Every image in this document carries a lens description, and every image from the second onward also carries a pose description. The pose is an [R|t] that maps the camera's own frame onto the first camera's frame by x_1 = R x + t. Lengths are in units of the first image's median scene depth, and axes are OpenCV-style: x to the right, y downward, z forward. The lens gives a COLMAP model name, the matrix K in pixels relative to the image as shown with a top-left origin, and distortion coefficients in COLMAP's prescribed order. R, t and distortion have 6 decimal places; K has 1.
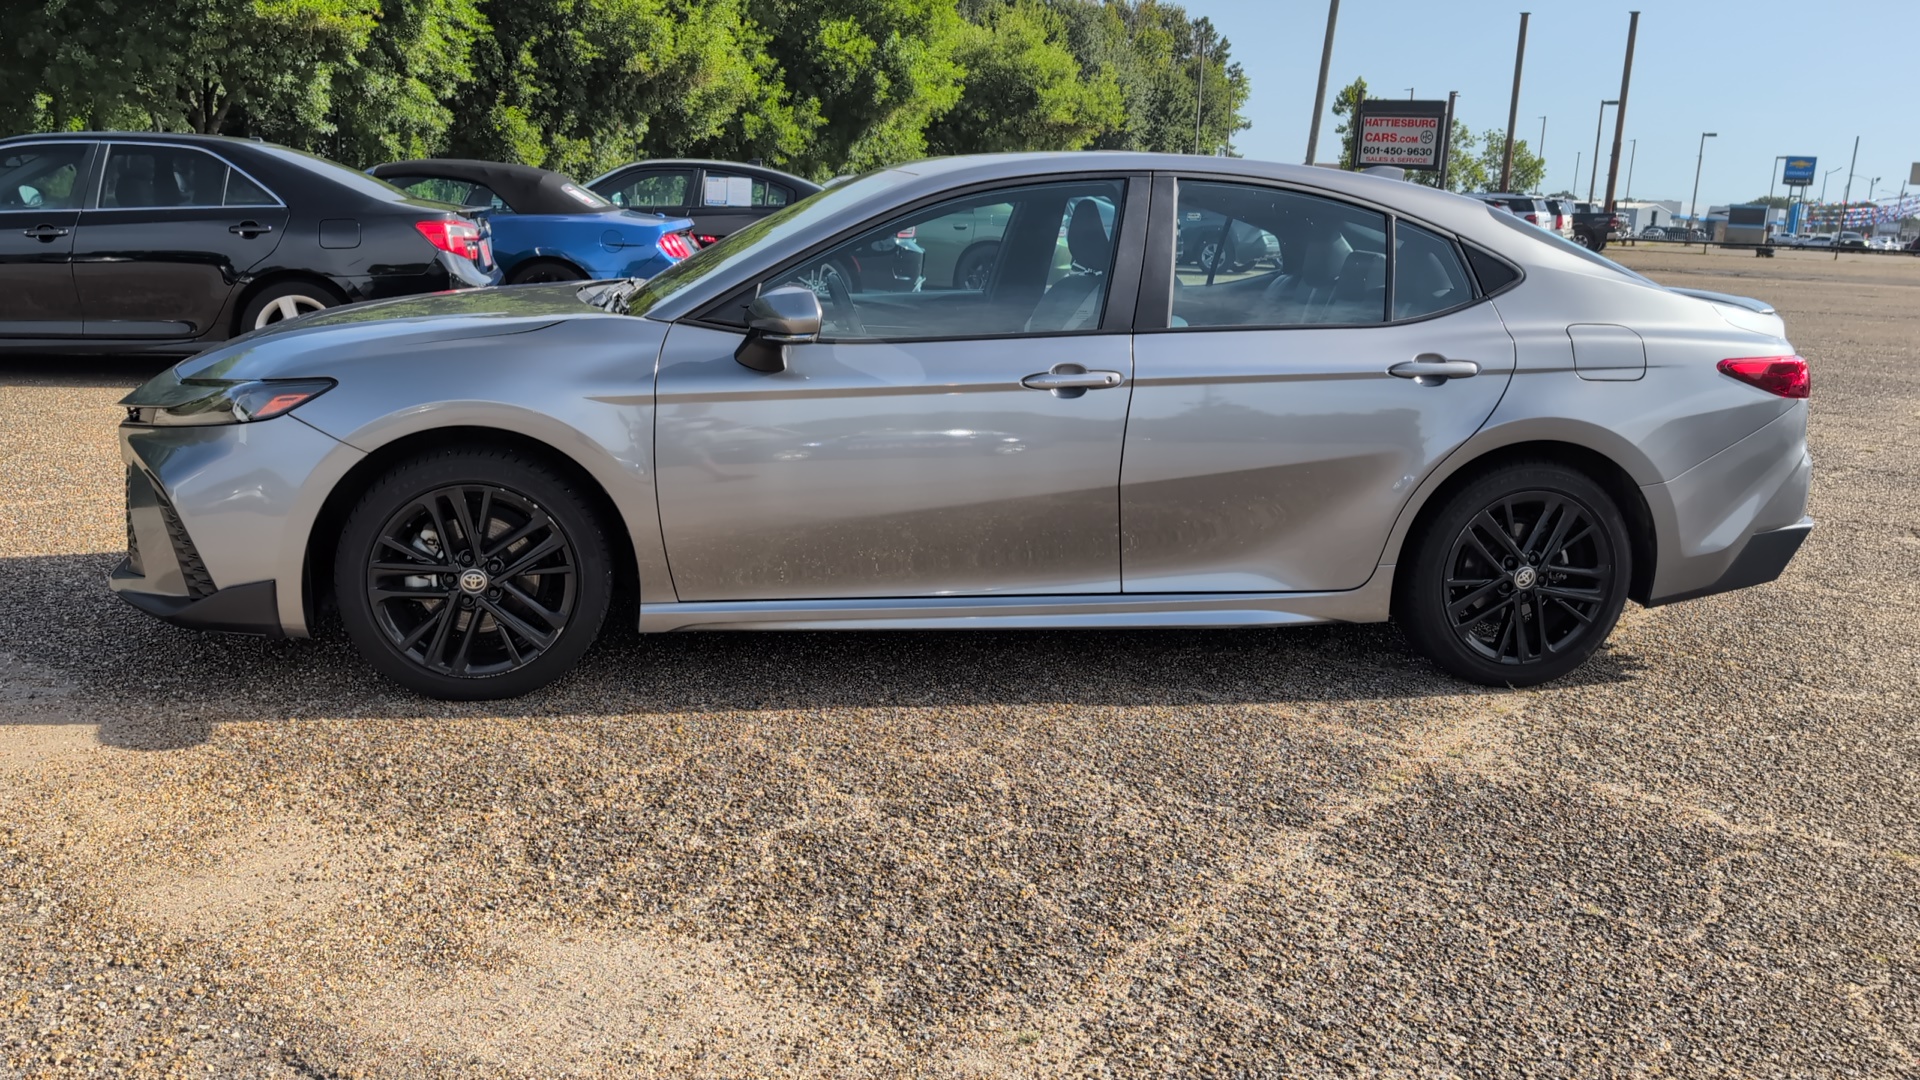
lens RADIAL K [[1610.0, 0, 958.1], [0, 1610.0, 538.6], [0, 0, 1]] dist [0.023099, -0.052460]
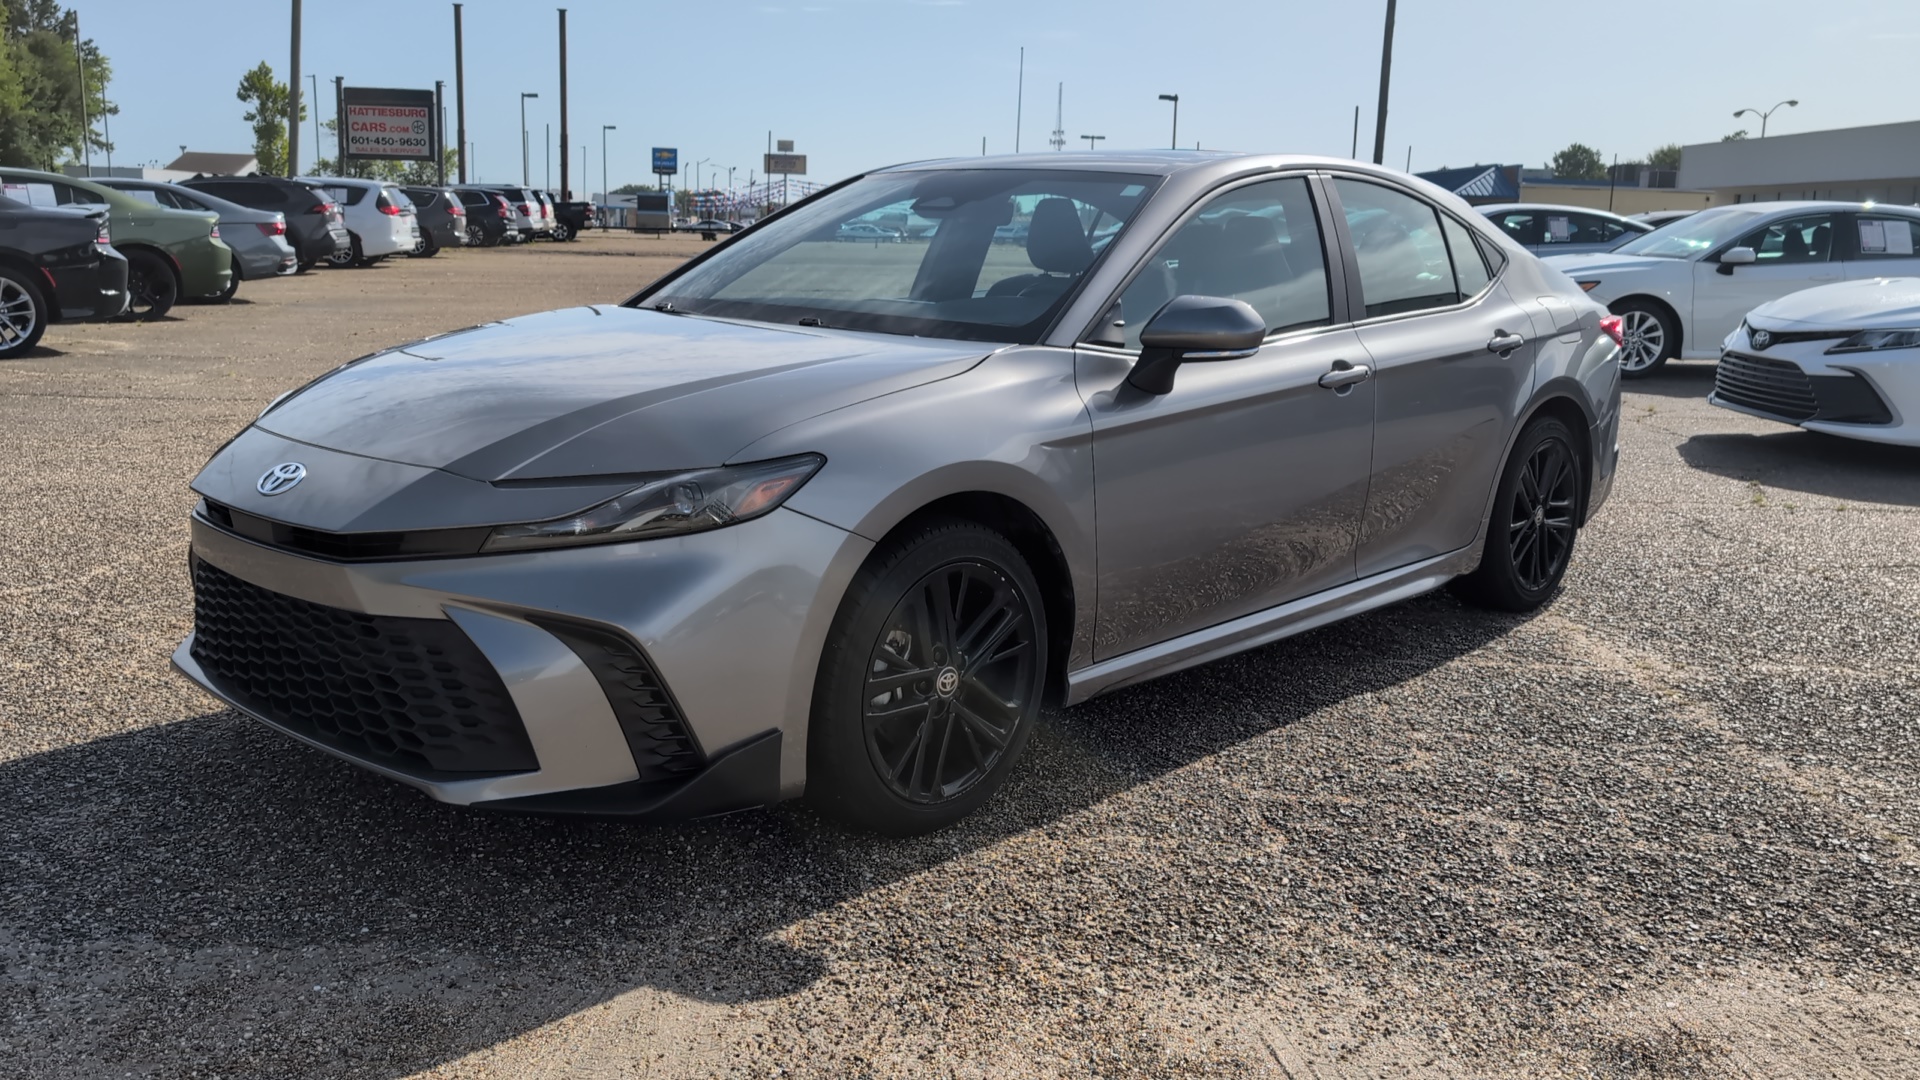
lens RADIAL K [[1610.0, 0, 960.9], [0, 1610.0, 534.8], [0, 0, 1]] dist [0.023099, -0.052460]
pose [[0.794374, -0.136209, 0.591961, -0.080198], [0.133959, 0.989824, 0.047992, -0.008941], [-0.592474, 0.041175, 0.804537, 0.035371]]
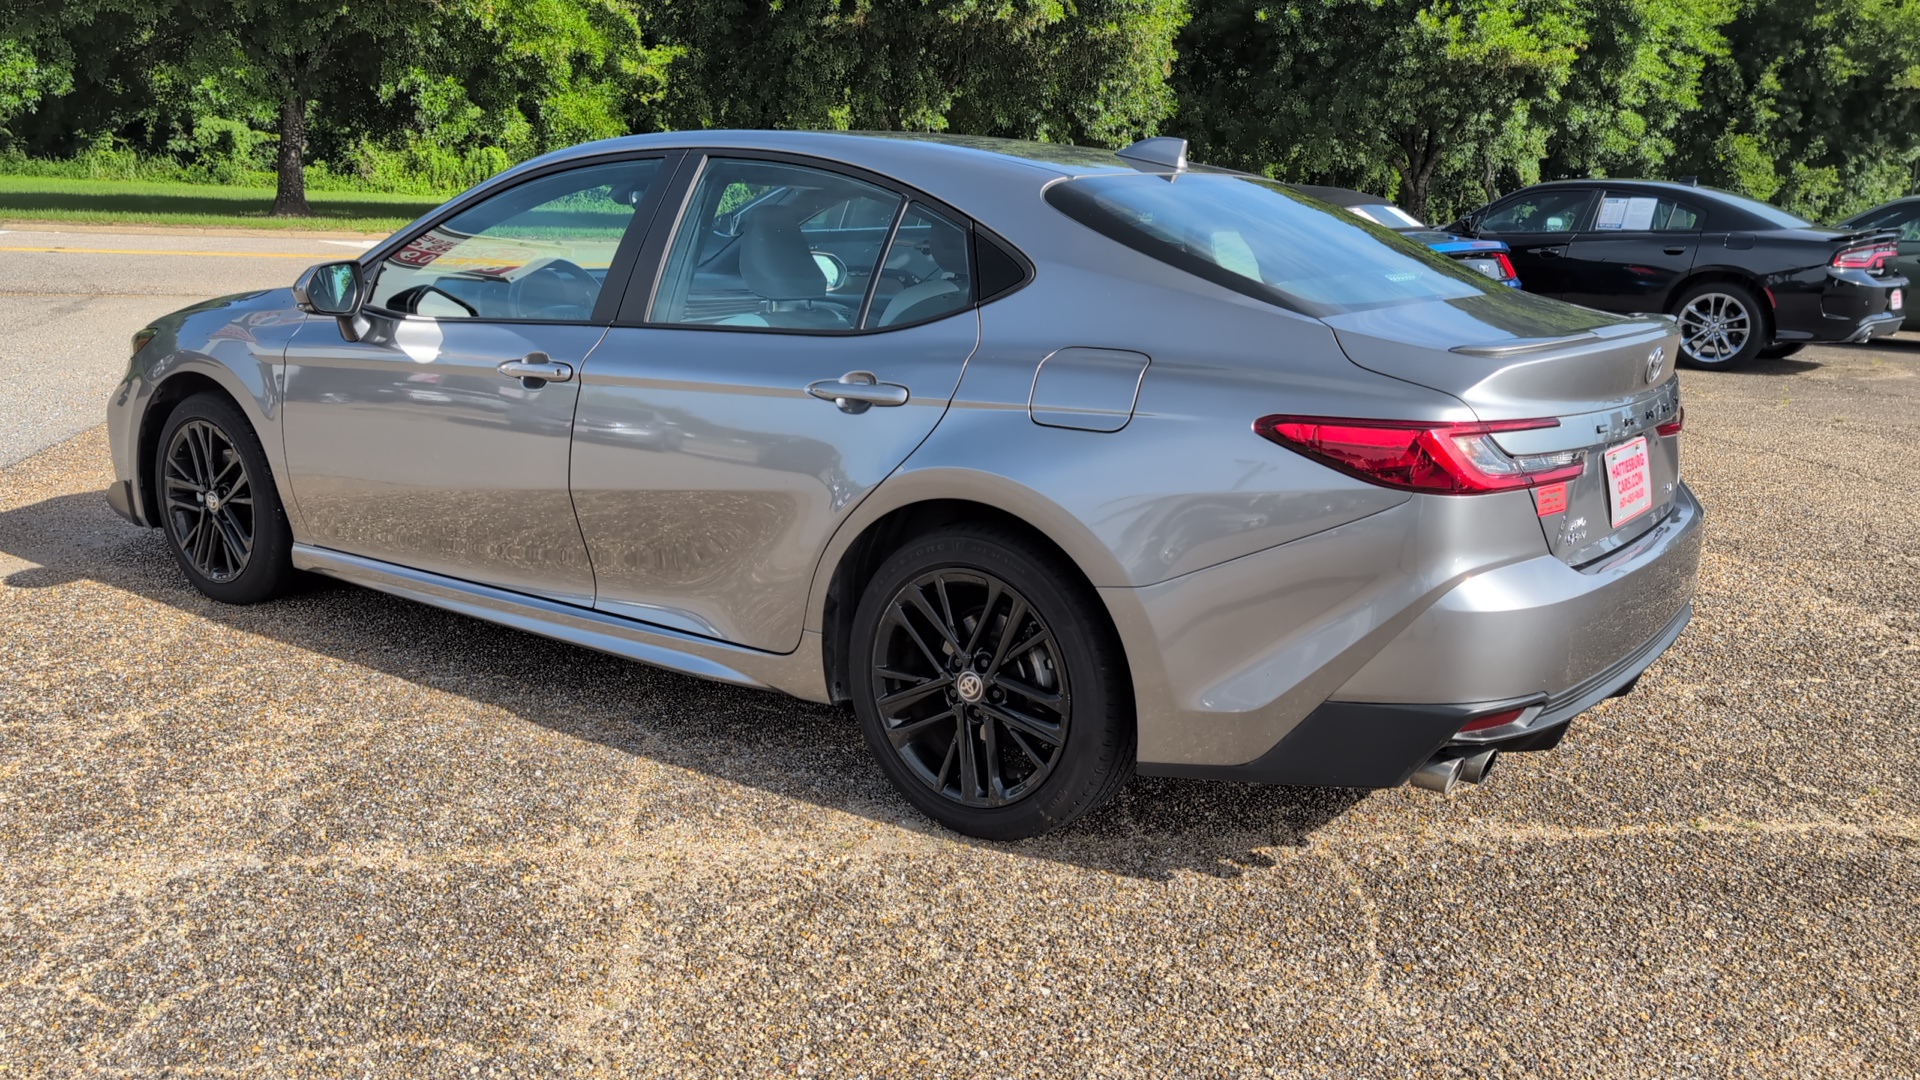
lens RADIAL K [[1610.0, 0, 956.6], [0, 1610.0, 537.0], [0, 0, 1]] dist [0.023099, -0.052460]
pose [[0.688922, 0.130562, -0.712980, 0.100533], [-0.148923, 0.988154, 0.037055, -0.008119], [0.709372, 0.080651, 0.700205, 0.056280]]
